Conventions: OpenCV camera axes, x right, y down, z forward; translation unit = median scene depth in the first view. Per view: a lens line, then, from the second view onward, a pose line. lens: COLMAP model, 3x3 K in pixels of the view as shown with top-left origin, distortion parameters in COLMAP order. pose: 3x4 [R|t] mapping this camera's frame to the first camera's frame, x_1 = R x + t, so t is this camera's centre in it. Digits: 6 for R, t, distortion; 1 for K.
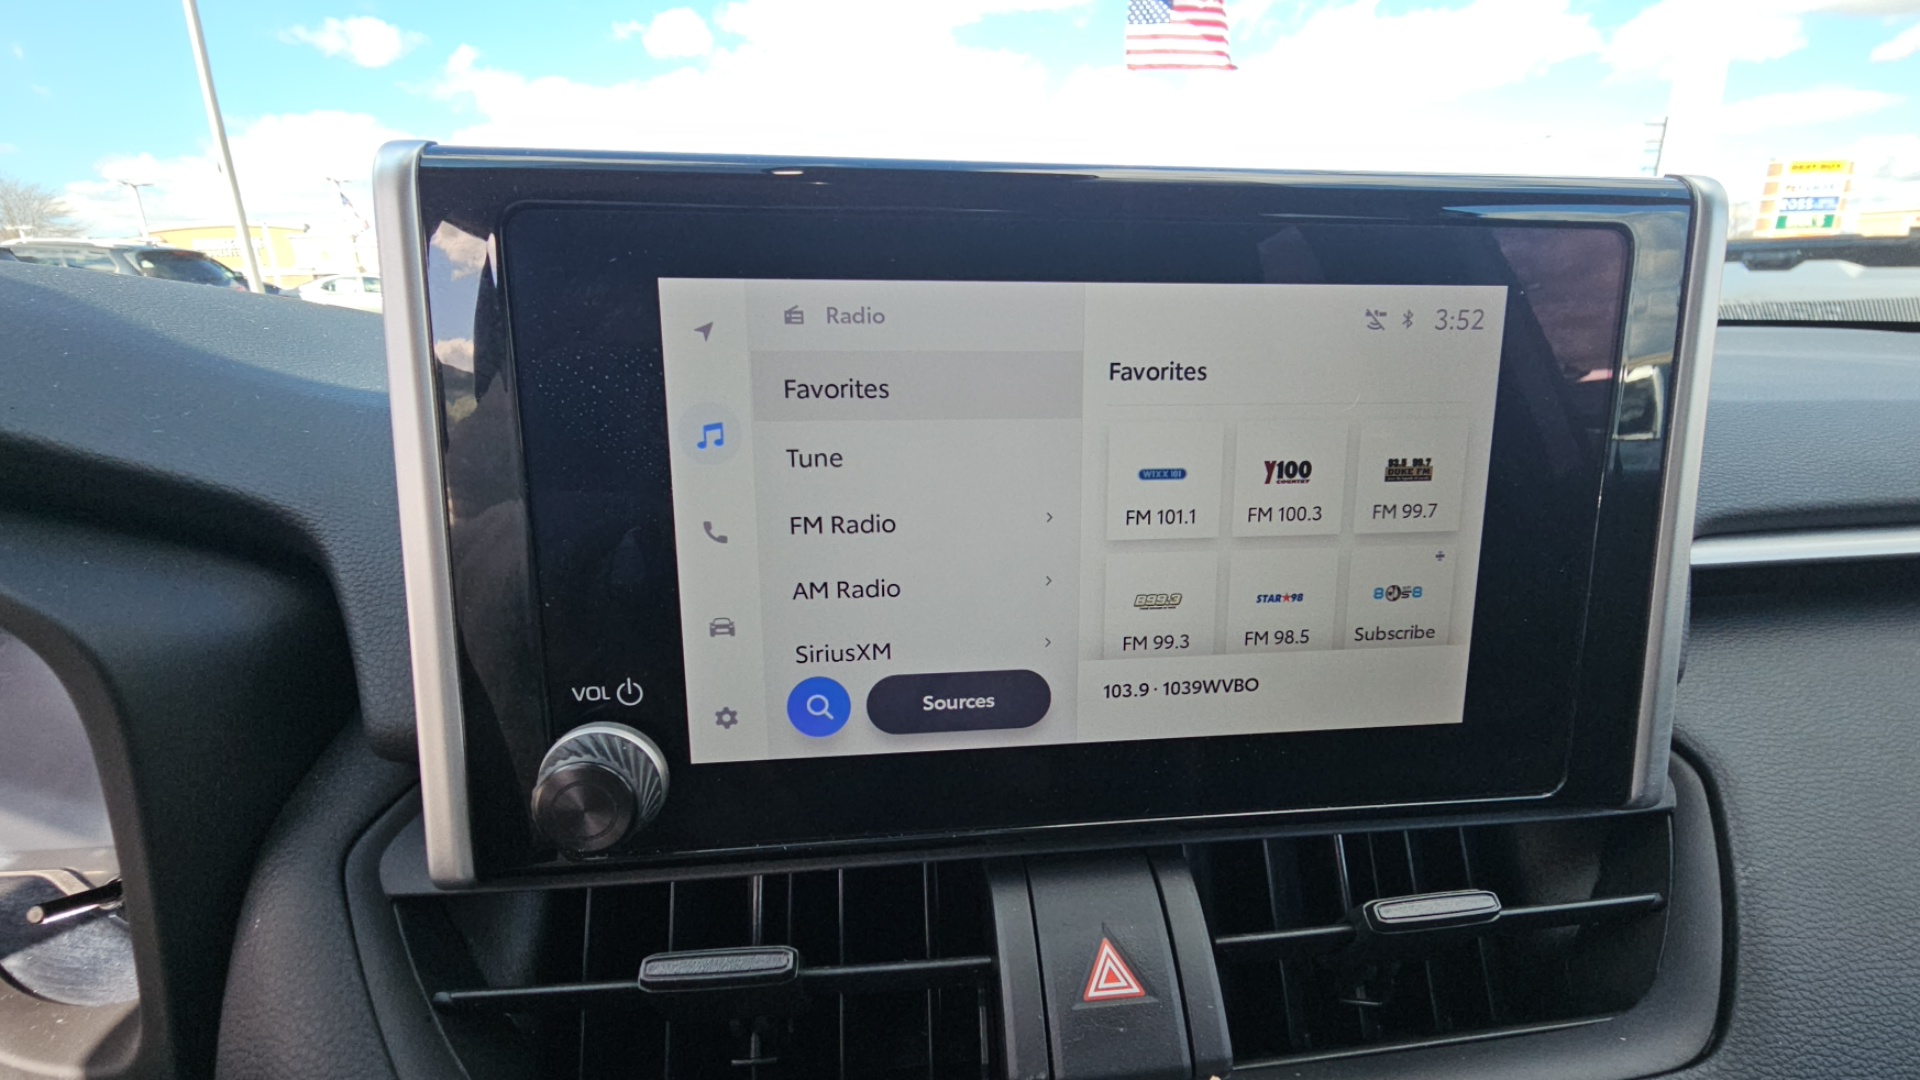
lens RADIAL K [[856.7, 0, 980.0], [0, 856.7, 556.6], [0, 0, 1]] dist [0.006319, -0.006282]
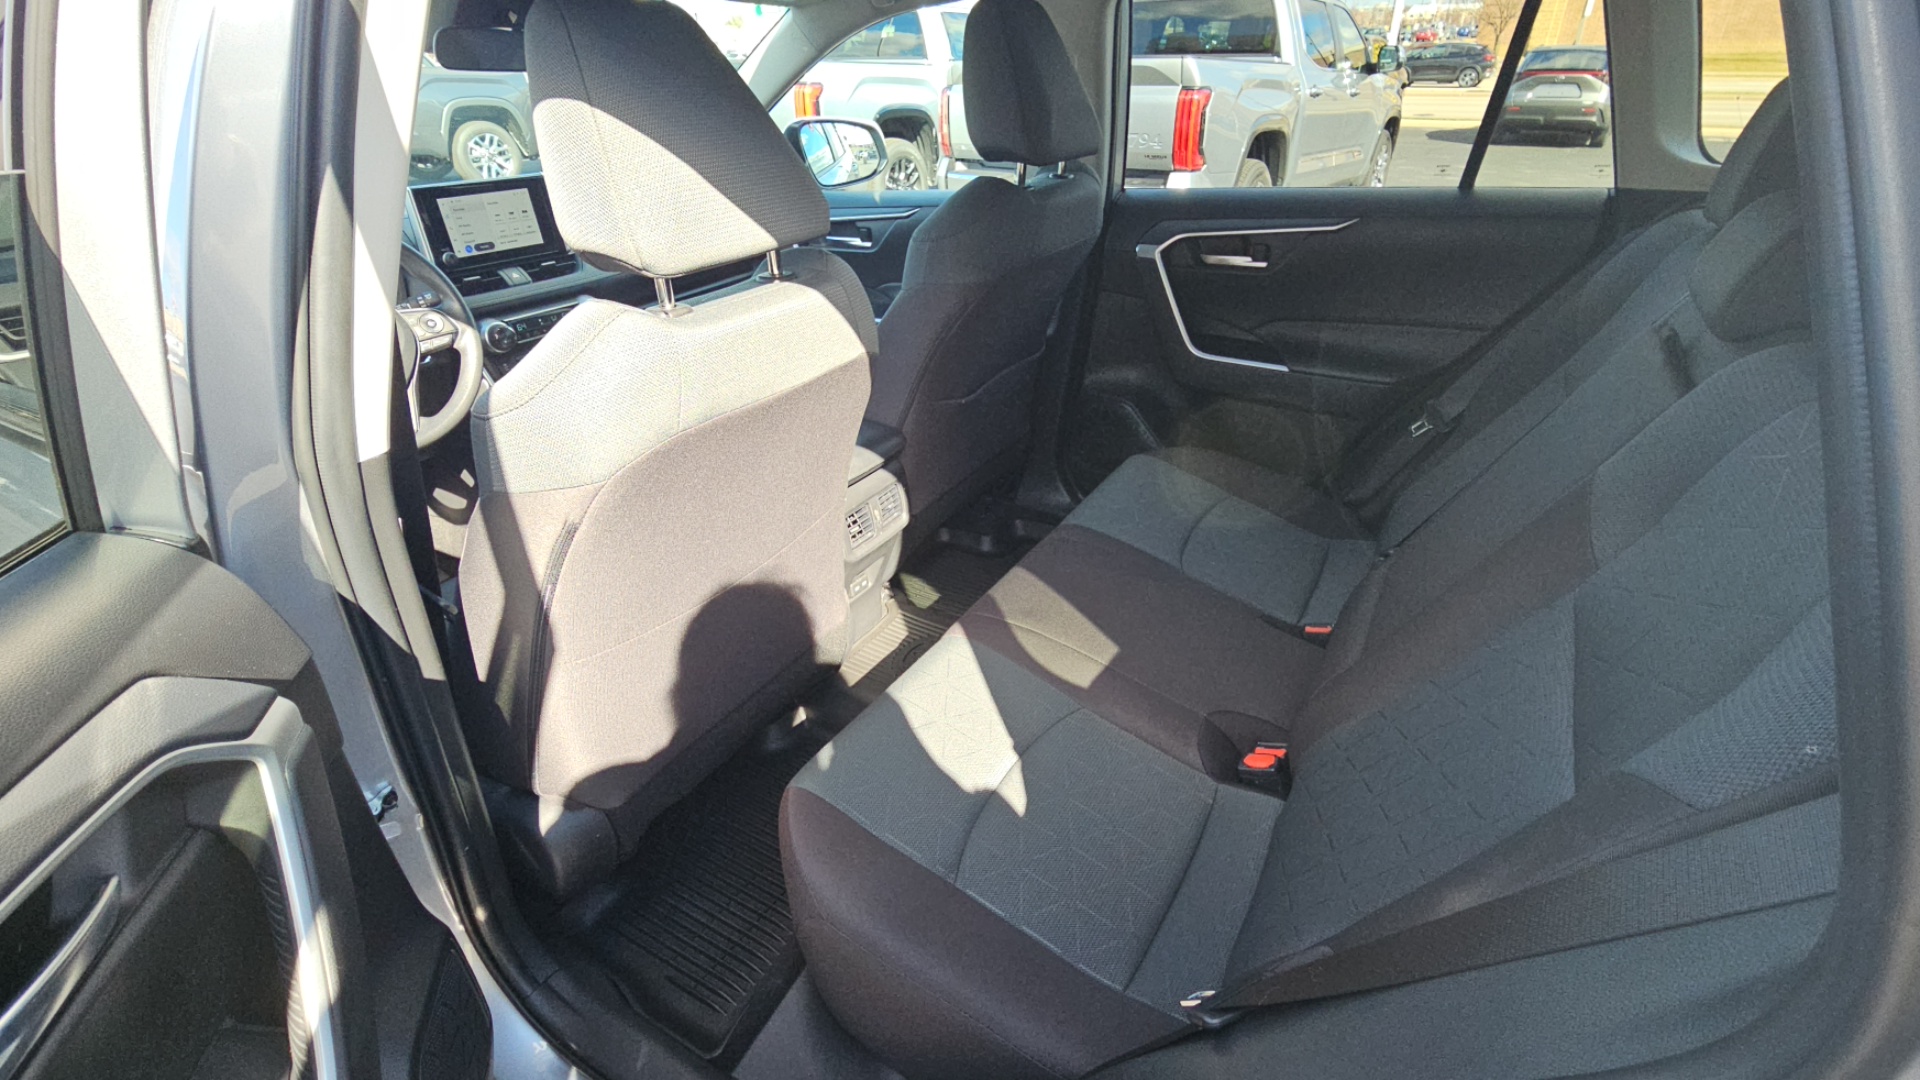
lens RADIAL K [[856.7, 0, 978.4], [0, 856.7, 540.1], [0, 0, 1]] dist [0.006319, -0.006282]
pose [[0.601992, -0.394483, 0.694254, -4.100689], [0.250644, 0.918854, 0.304769, 1.468015], [-0.758144, -0.009458, 0.652018, -8.222664]]
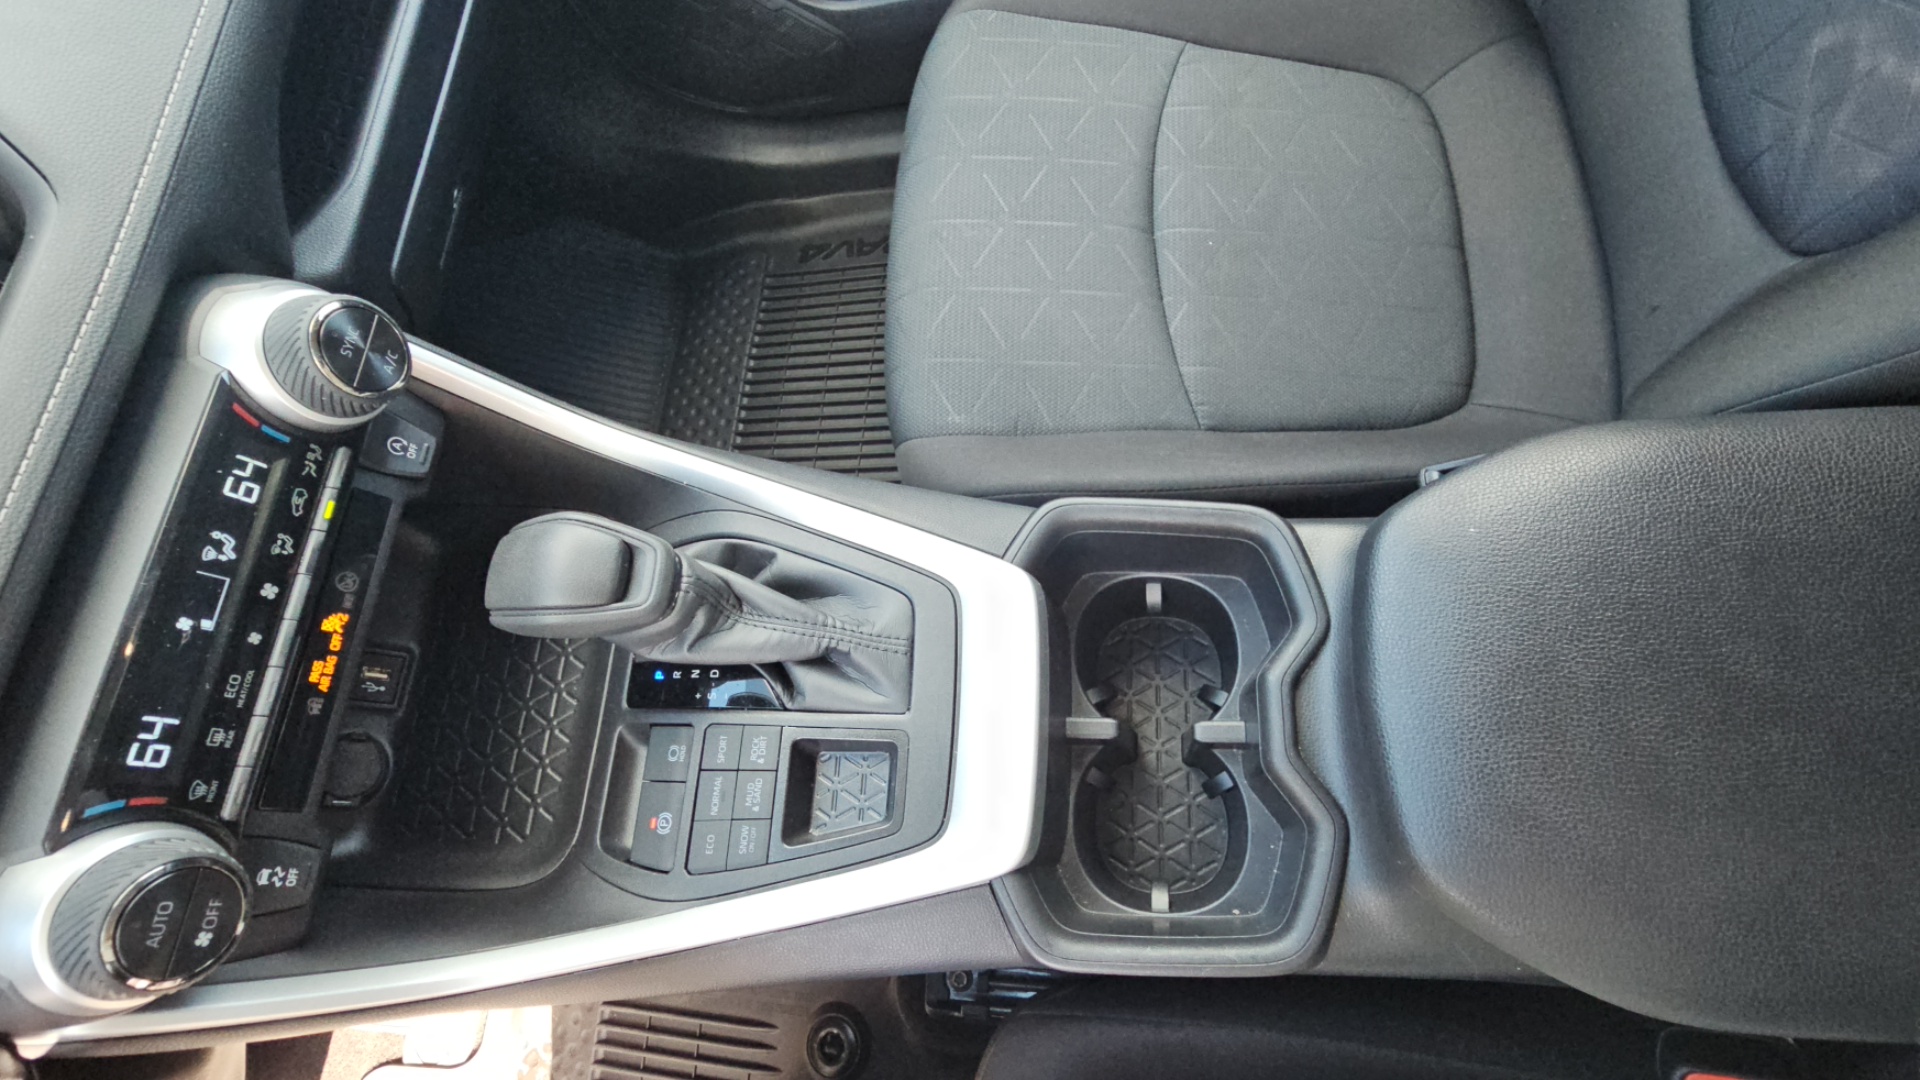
lens RADIAL K [[856.7, 0, 972.4], [0, 856.7, 547.7], [0, 0, 1]] dist [0.006319, -0.006282]
pose [[0.161602, -0.941745, 0.294959, 0.041169], [0.494749, 0.335927, 0.801484, 0.355070], [-0.853879, 0.016409, 0.520213, -1.244375]]
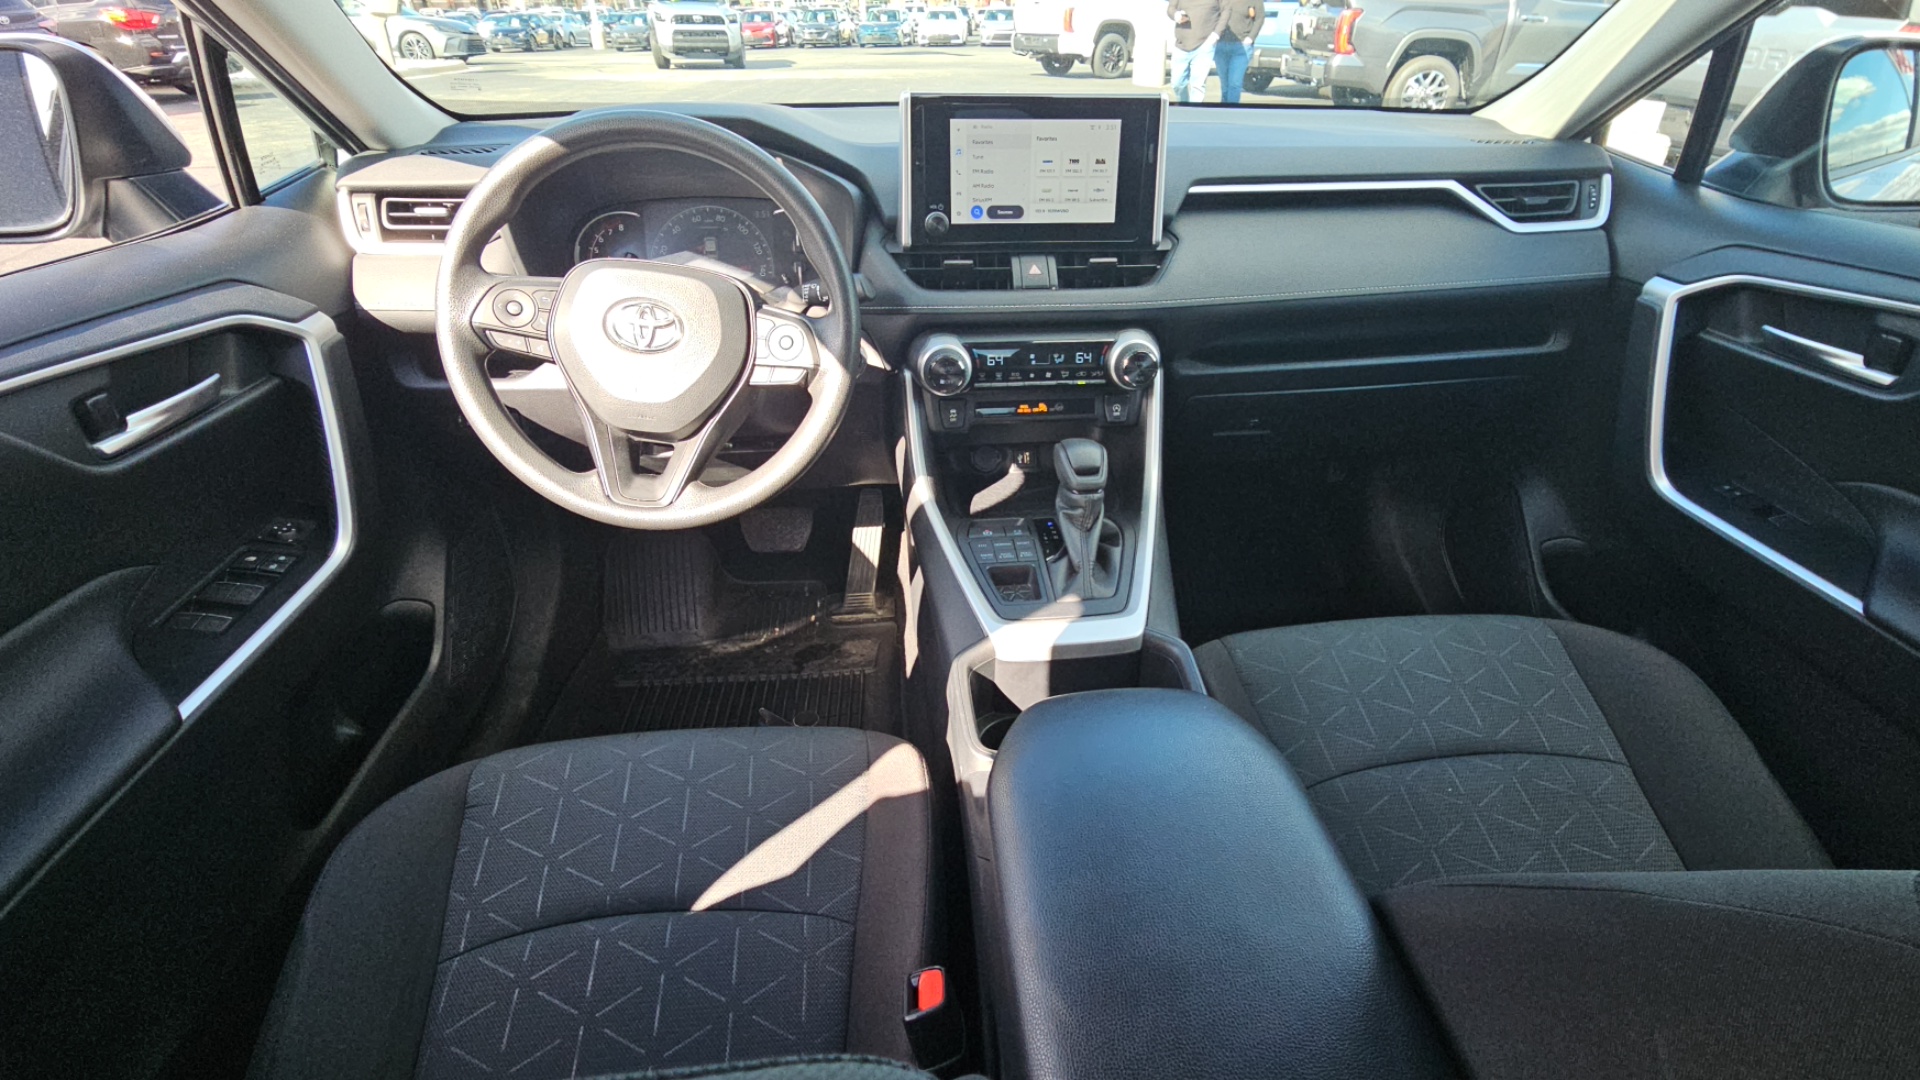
lens RADIAL K [[856.7, 0, 978.5], [0, 856.7, 547.1], [0, 0, 1]] dist [0.006319, -0.006282]
pose [[0.999848, 0.013317, -0.011217, -0.094815], [-0.010010, 0.966759, 0.255492, 0.761272], [0.014246, -0.255341, 0.966746, -4.172602]]
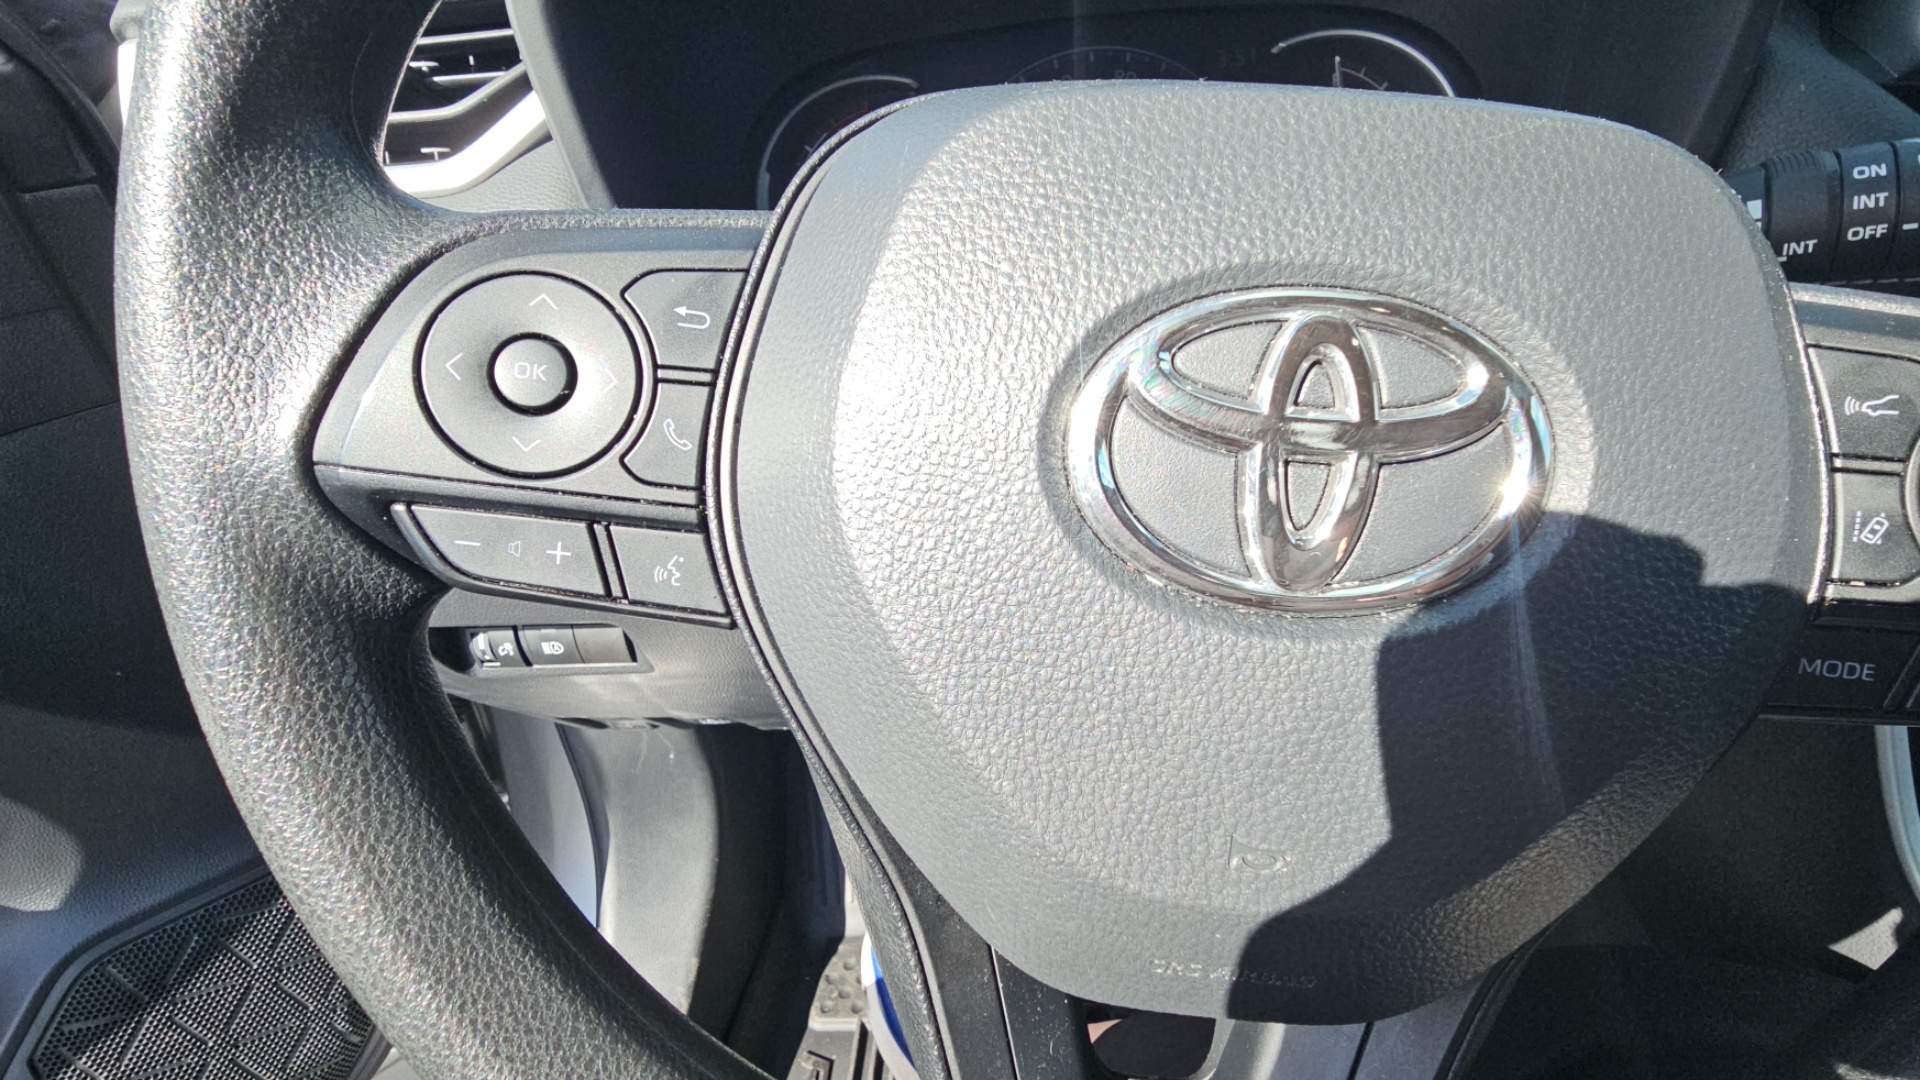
lens RADIAL K [[856.7, 0, 977.9], [0, 856.7, 559.0], [0, 0, 1]] dist [0.006319, -0.006282]
pose [[0.988069, -0.004596, -0.153946, -1.851469], [0.044719, 0.965054, 0.258206, 0.707019], [0.147379, -0.262009, 0.953745, -0.689873]]
